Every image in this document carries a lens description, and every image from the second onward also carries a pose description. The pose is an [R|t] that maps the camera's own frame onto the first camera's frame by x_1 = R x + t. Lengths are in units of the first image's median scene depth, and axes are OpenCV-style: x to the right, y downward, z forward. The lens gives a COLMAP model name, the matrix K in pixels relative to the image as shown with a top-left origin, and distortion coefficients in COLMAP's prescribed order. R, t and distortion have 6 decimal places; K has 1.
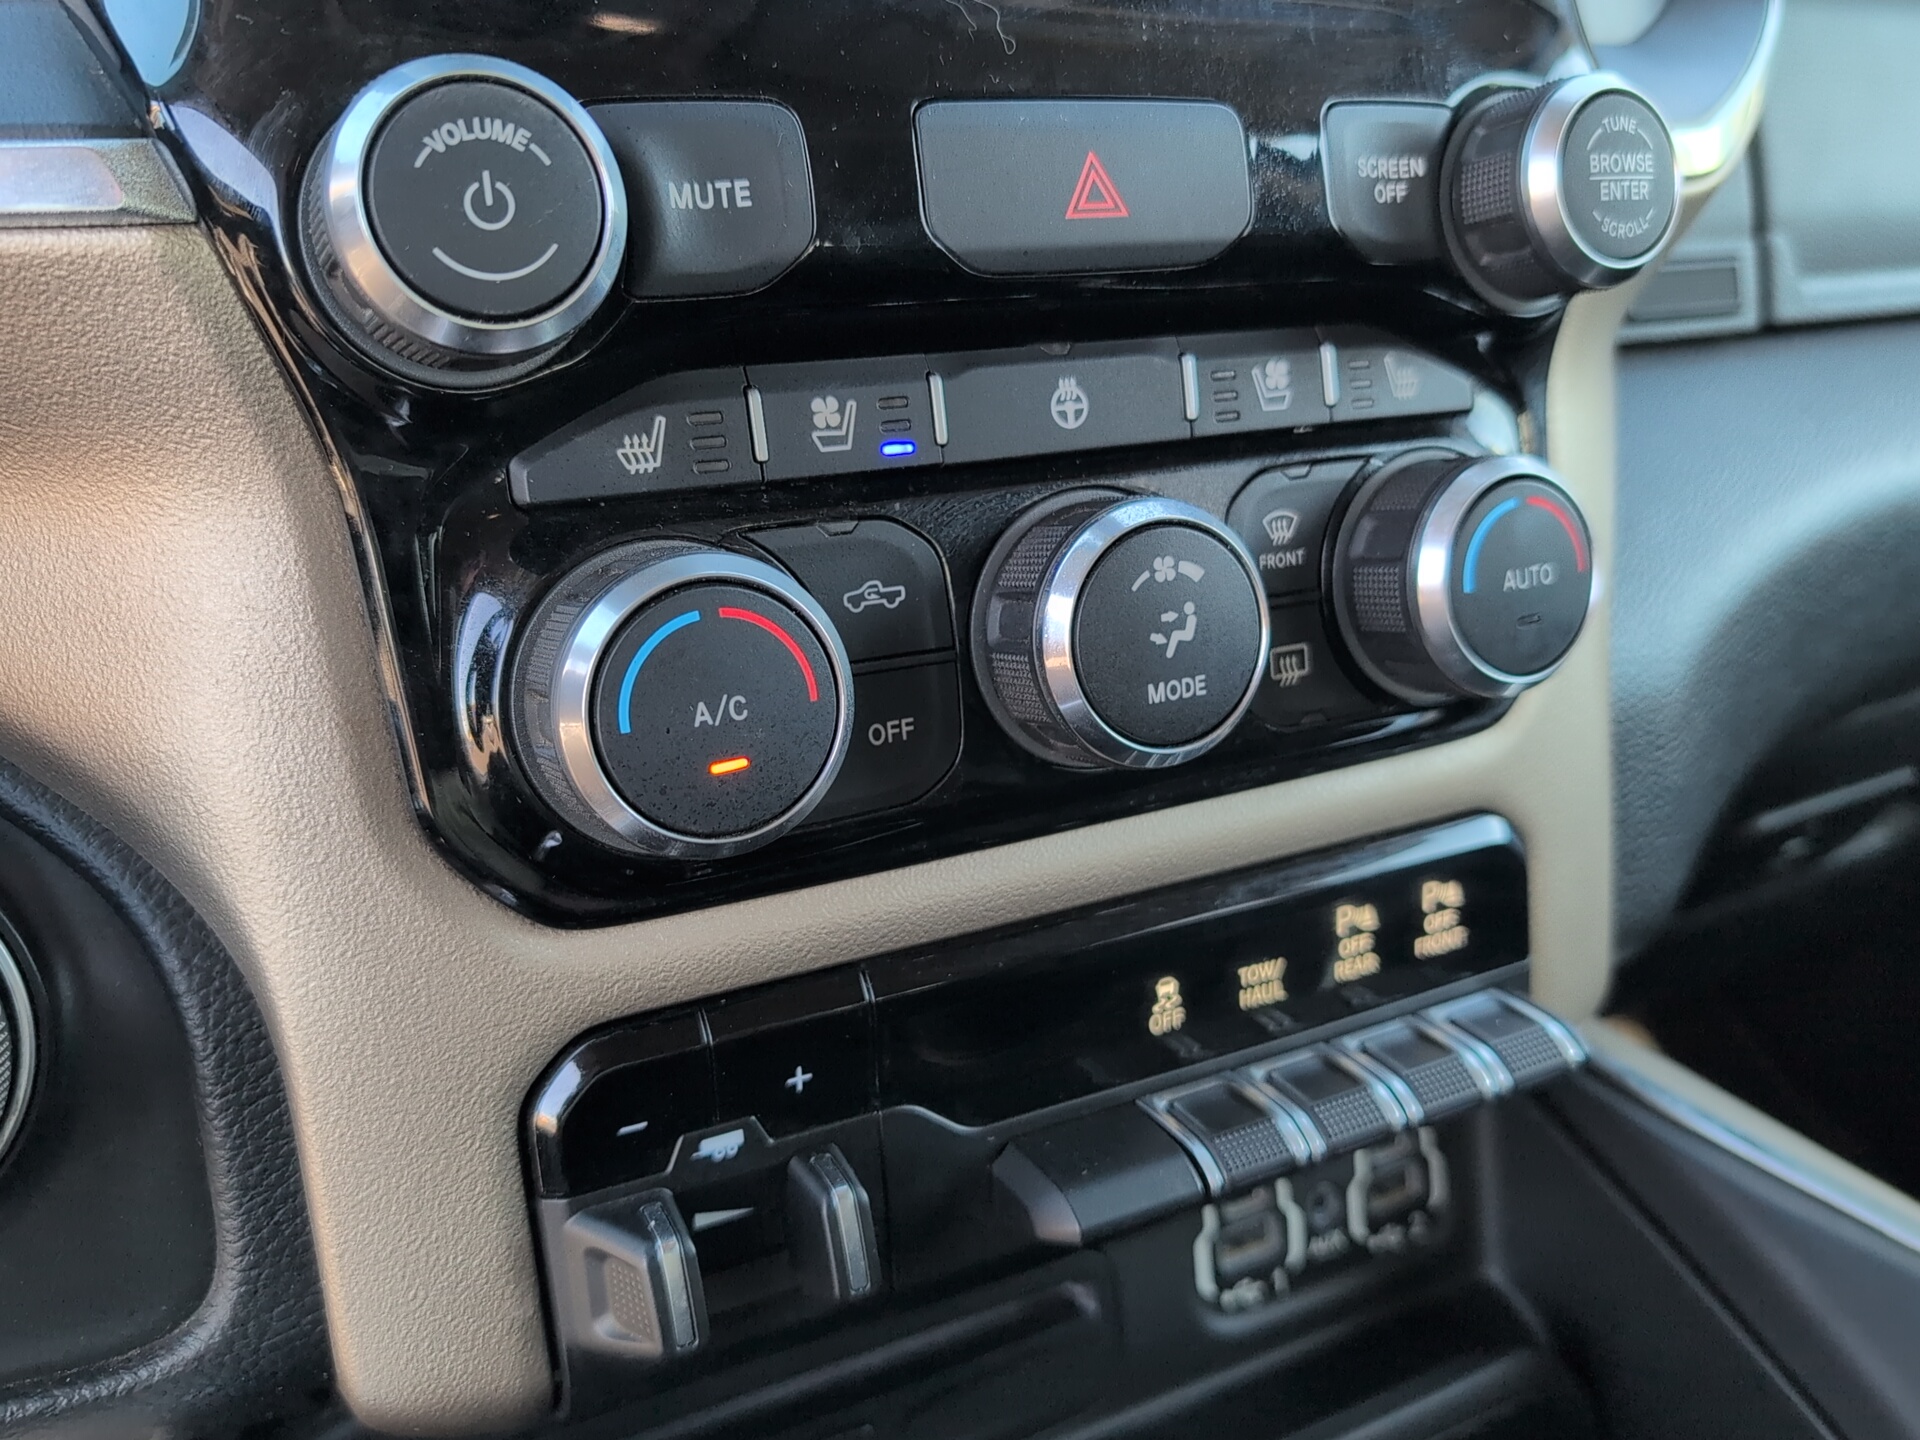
lens RADIAL K [[1571.3, 0, 960.0], [0, 1571.3, 720.0], [0, 0, 1]] dist [0.041968, -0.178260]
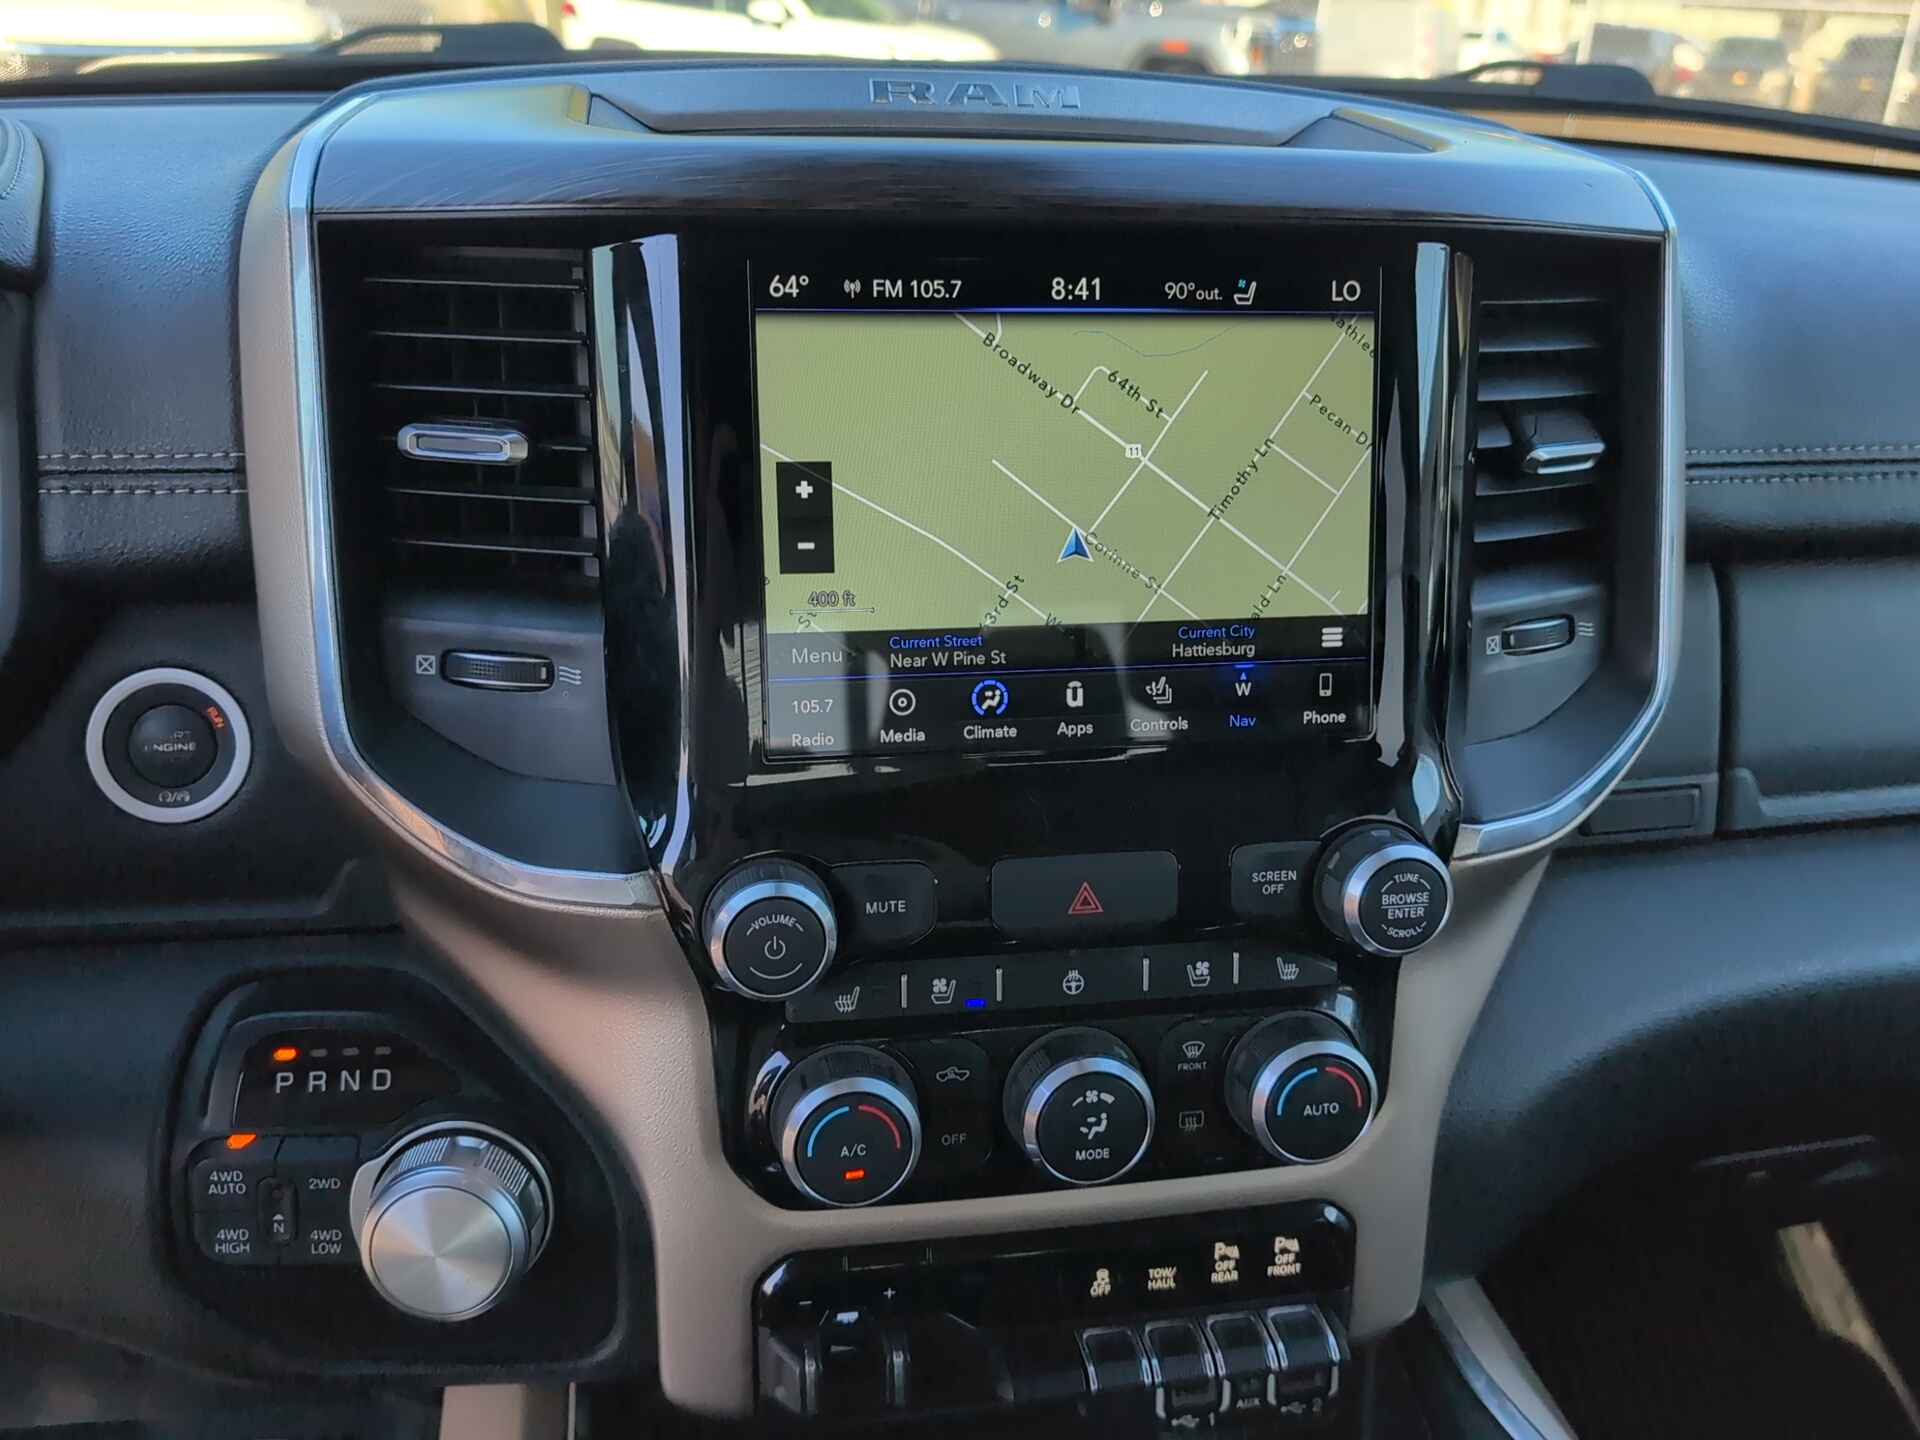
lens RADIAL K [[1571.3, 0, 960.0], [0, 1571.3, 720.0], [0, 0, 1]] dist [0.041968, -0.178260]
pose [[0.956748, 0.149935, -0.249303, 0.381469], [-0.135148, 0.987944, 0.075507, -0.668726], [0.257618, -0.038549, 0.965477, -0.905652]]
